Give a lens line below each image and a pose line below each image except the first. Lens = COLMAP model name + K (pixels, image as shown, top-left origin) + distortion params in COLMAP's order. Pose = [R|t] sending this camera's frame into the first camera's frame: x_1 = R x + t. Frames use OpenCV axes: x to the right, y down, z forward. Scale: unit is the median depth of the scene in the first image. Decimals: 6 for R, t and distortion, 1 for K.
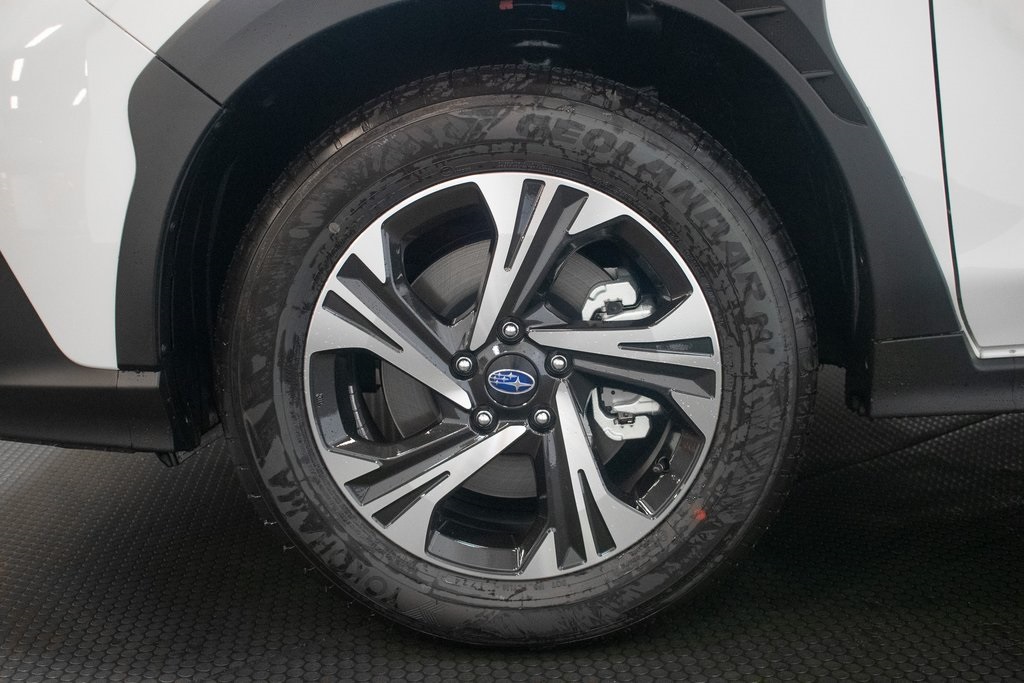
lens RADIAL K [[1176.9, 0, 513.3], [0, 1176.9, 343.8], [0, 0, 1]] dist [-0.022019, 0.000000]
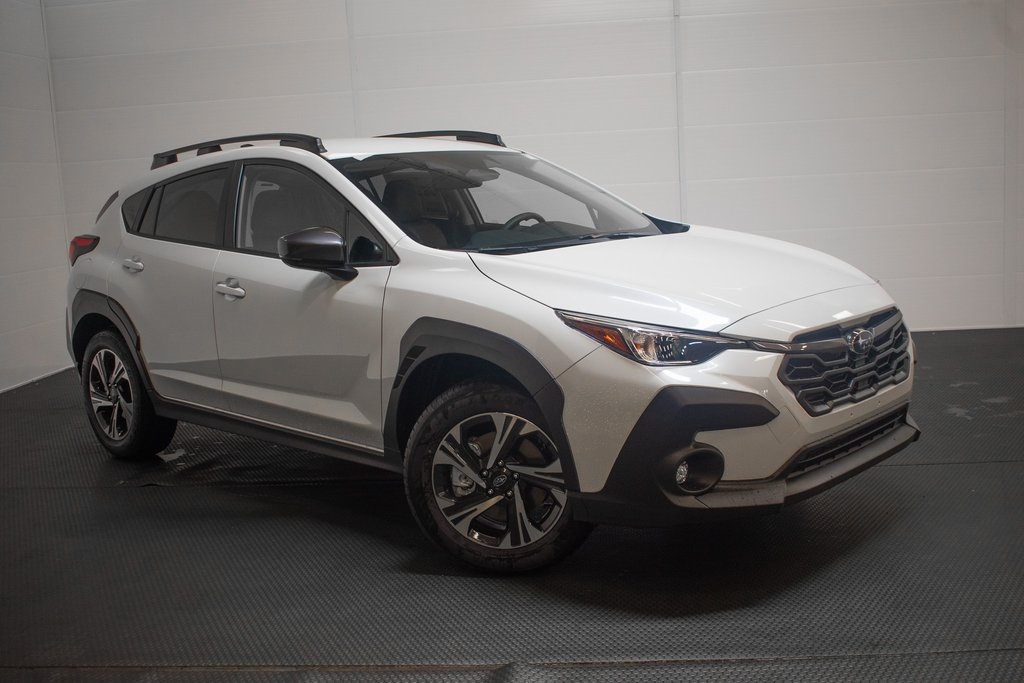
lens RADIAL K [[1064.7, 0, 512.1], [0, 1064.7, 339.9], [0, 0, 1]] dist [-0.080067, 0.000000]
pose [[0.978529, 0.078797, -0.190453, 0.510044], [-0.086858, 0.995629, -0.034338, -0.231232], [0.186915, 0.050143, 0.981096, -1.628949]]
